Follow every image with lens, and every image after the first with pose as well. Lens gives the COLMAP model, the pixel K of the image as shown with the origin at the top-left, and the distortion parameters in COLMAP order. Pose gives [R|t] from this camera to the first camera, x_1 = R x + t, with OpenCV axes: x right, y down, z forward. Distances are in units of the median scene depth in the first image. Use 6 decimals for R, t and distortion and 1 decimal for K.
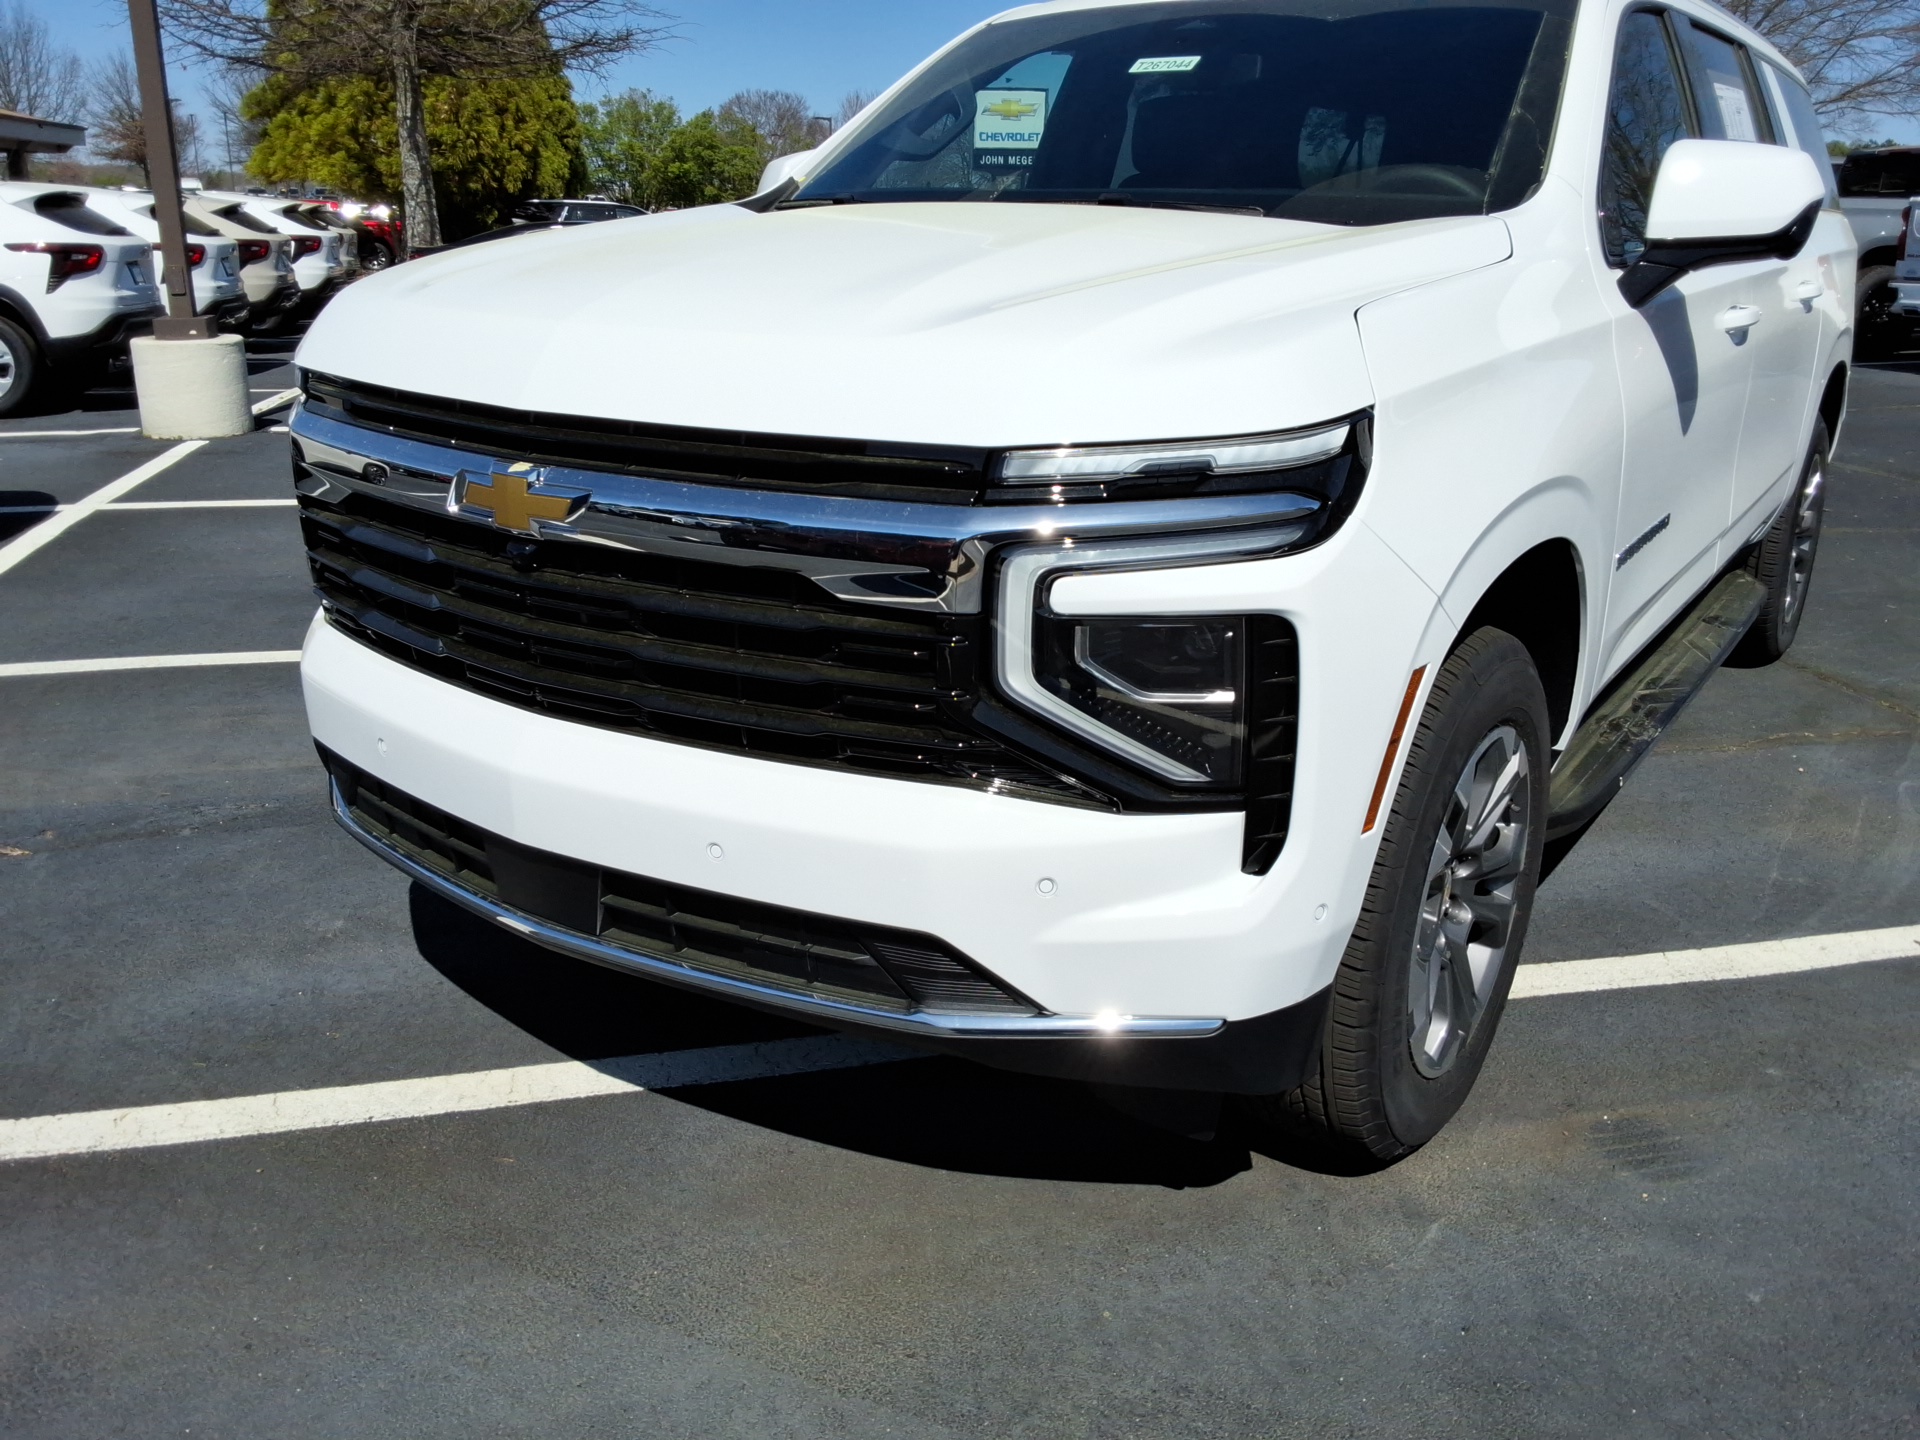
lens RADIAL K [[1543.2, 0, 975.0], [0, 1543.2, 705.7], [0, 0, 1]] dist [0.102749, -0.170793]
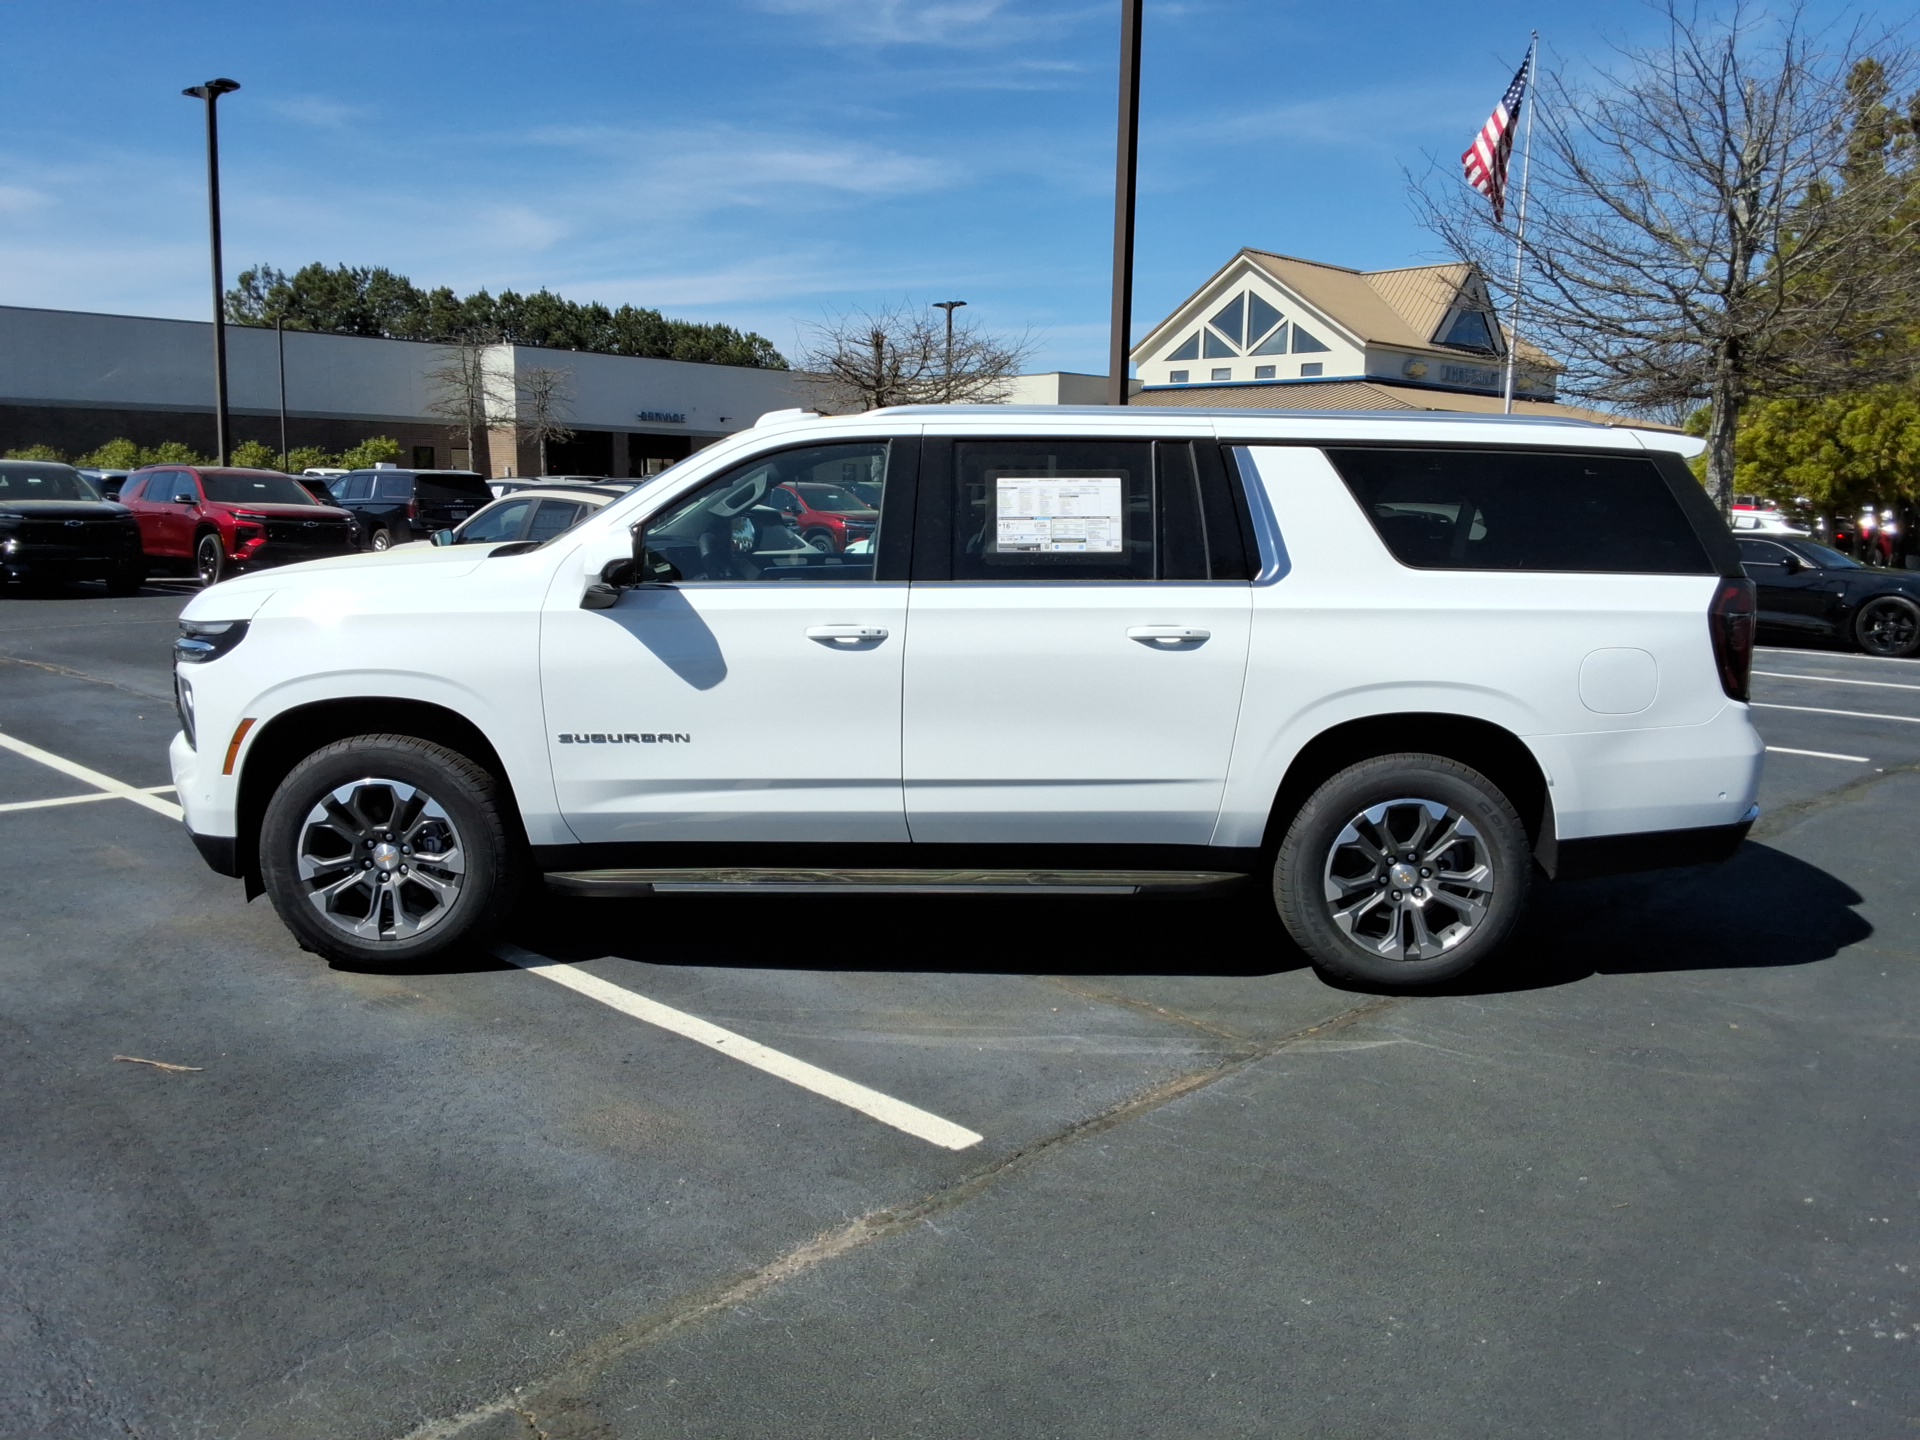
lens RADIAL K [[1571.2, 0, 933.6], [0, 1571.2, 717.3], [0, 0, 1]] dist [0.100850, -0.145690]
pose [[0.553941, 0.124133, -0.823250, 0.777087], [-0.266381, 0.963268, -0.033994, -0.059721], [0.788791, 0.238129, 0.566660, 0.094043]]
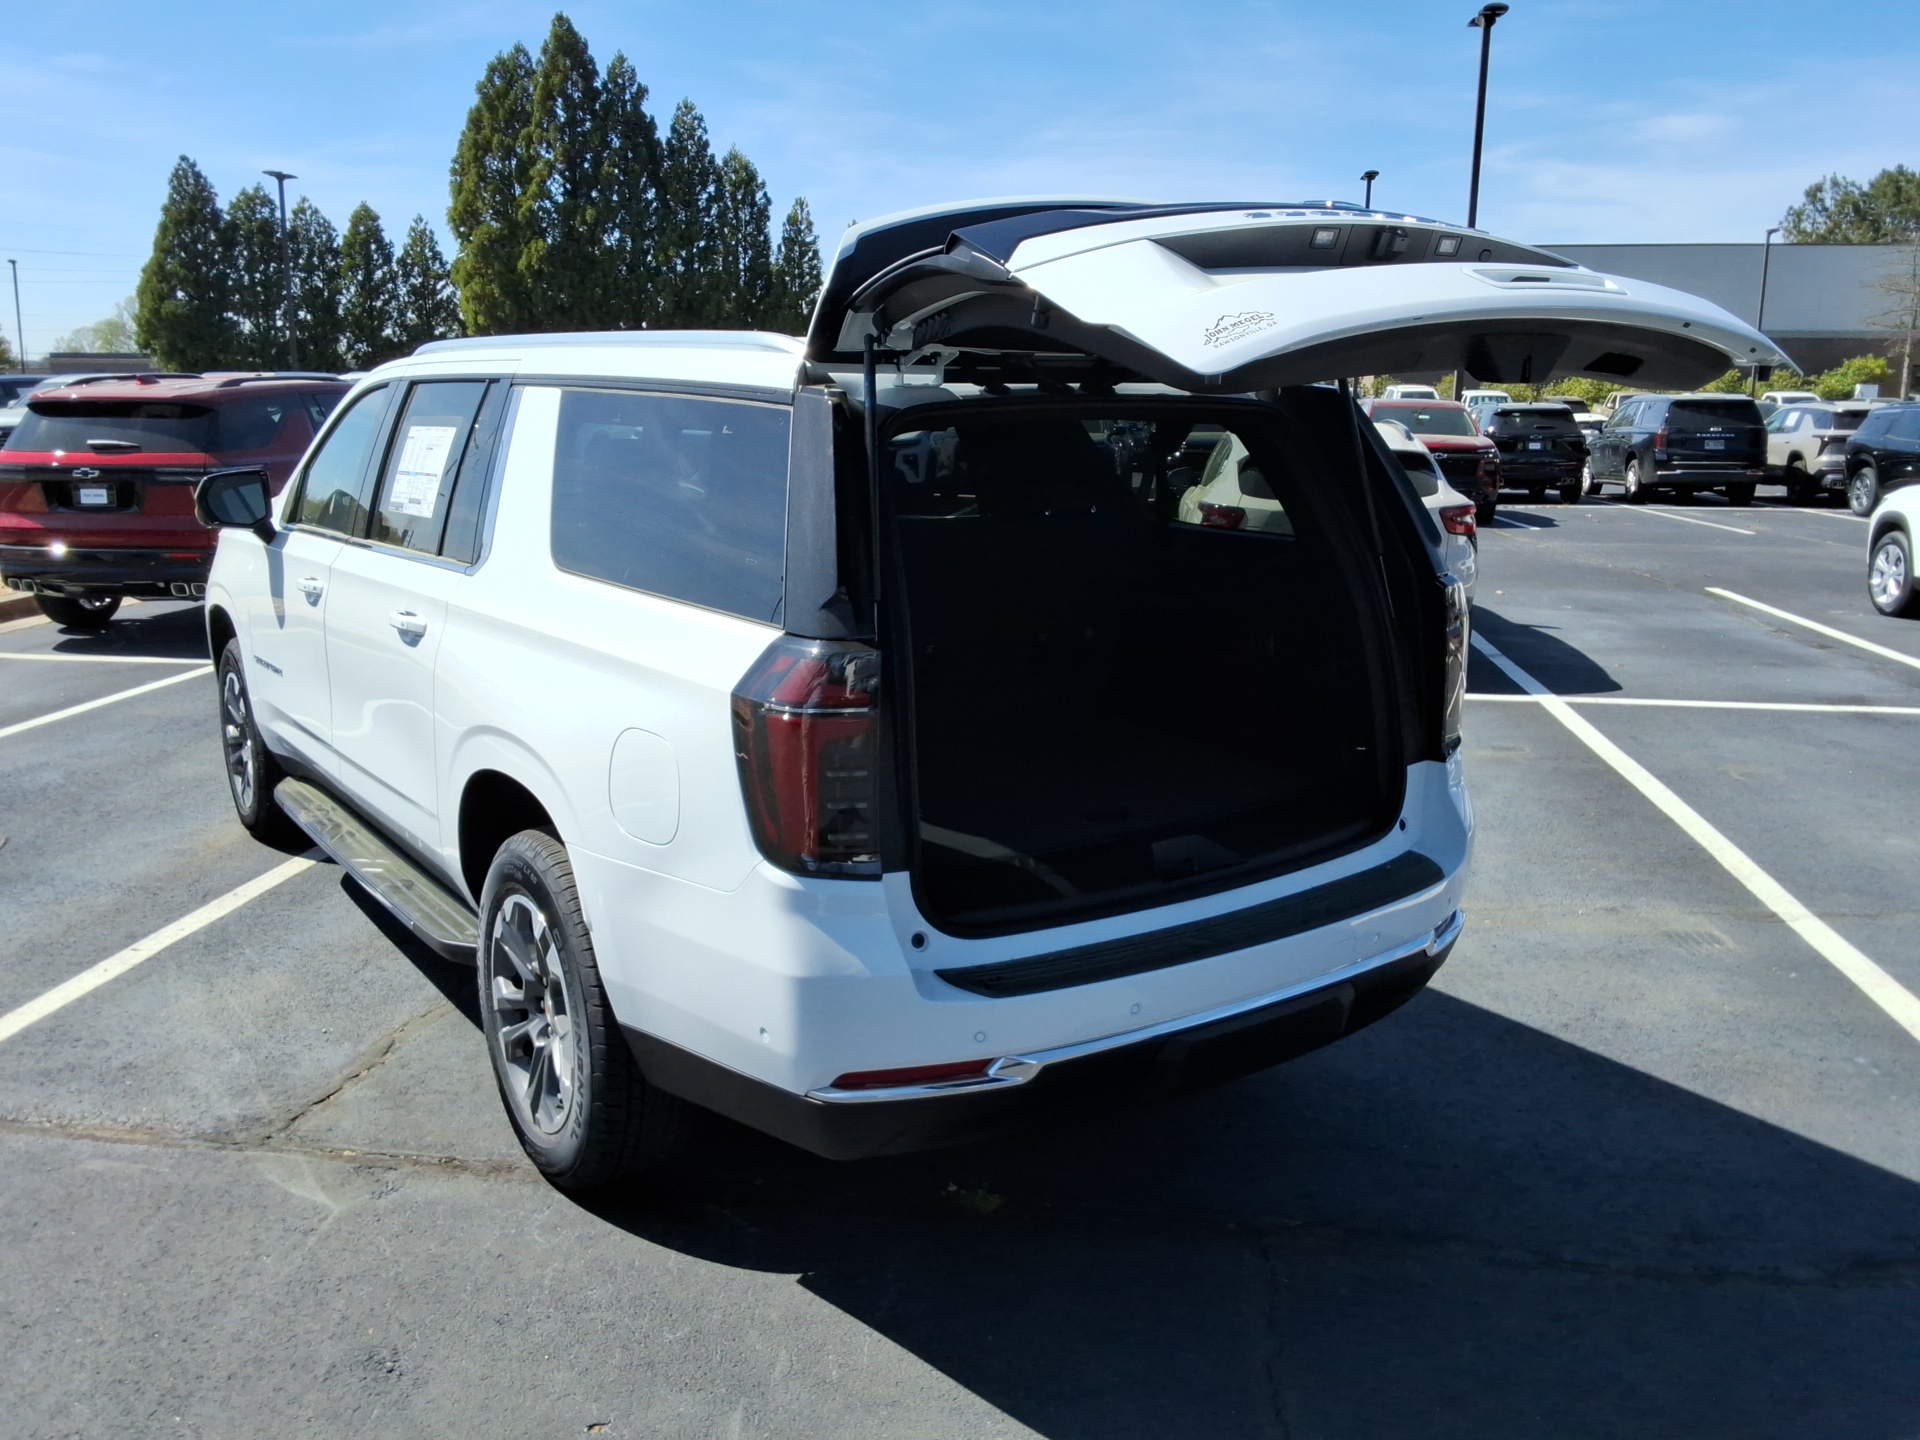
lens RADIAL K [[1543.2, 0, 975.0], [0, 1543.2, 705.7], [0, 0, 1]] dist [0.102749, -0.170793]
pose [[-0.352551, 0.178727, -0.918567, 0.703842], [-0.292585, 0.911328, 0.289614, -0.328412], [0.888877, 0.370862, -0.268996, 0.868859]]
